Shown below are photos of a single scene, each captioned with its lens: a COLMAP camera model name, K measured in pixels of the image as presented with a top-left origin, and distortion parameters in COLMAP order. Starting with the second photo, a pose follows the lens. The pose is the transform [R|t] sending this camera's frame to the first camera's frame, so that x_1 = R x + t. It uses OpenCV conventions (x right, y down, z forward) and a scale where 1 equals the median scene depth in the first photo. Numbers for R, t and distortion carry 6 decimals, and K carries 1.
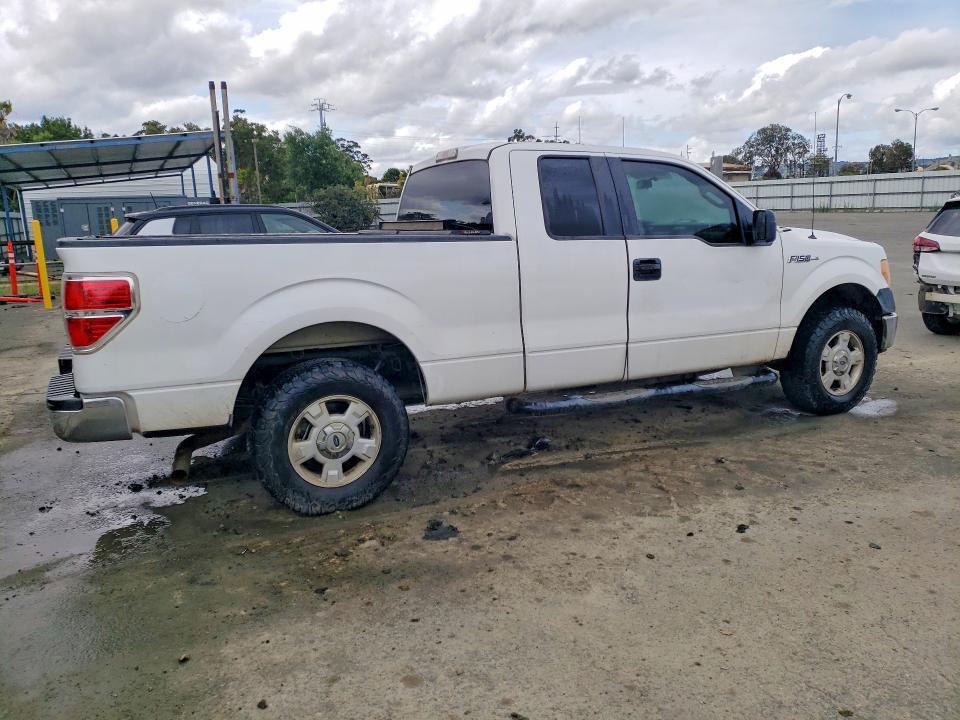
lens RADIAL K [[671.3, 0, 480.0], [0, 671.3, 360.0], [0, 0, 1]] dist [0.067534, -0.078634]
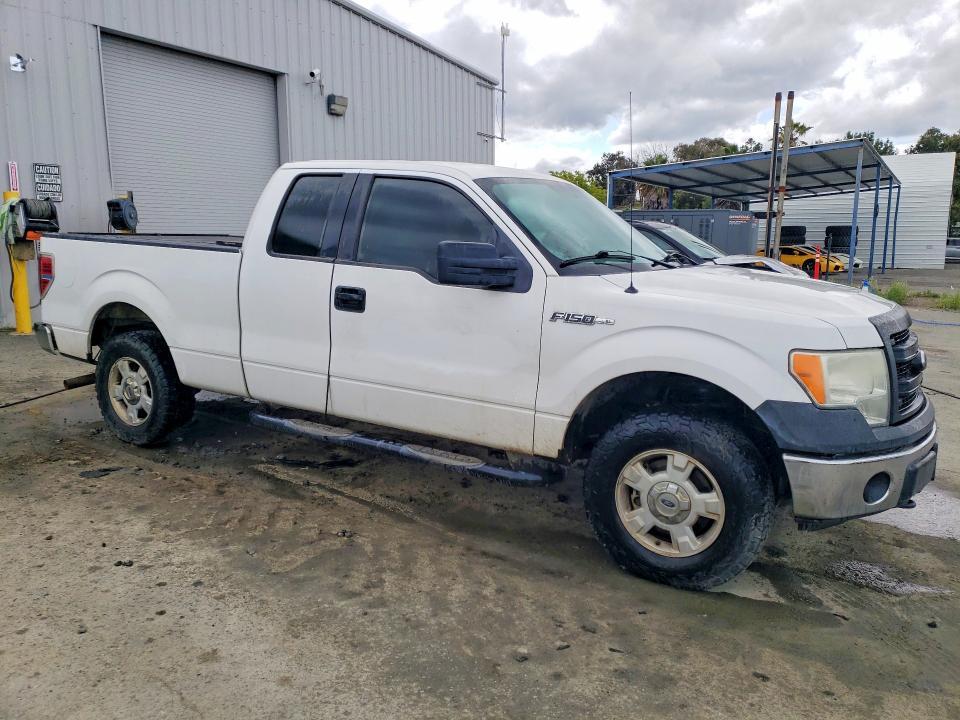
lens RADIAL K [[681.5, 0, 480.0], [0, 681.5, 360.0], [0, 0, 1]] dist [0.017832, -0.003788]
pose [[0.599470, 0.188778, -0.777817, 1.075156], [-0.202848, 0.975895, 0.080515, -0.164018], [0.774267, 0.109512, 0.623312, 0.585668]]
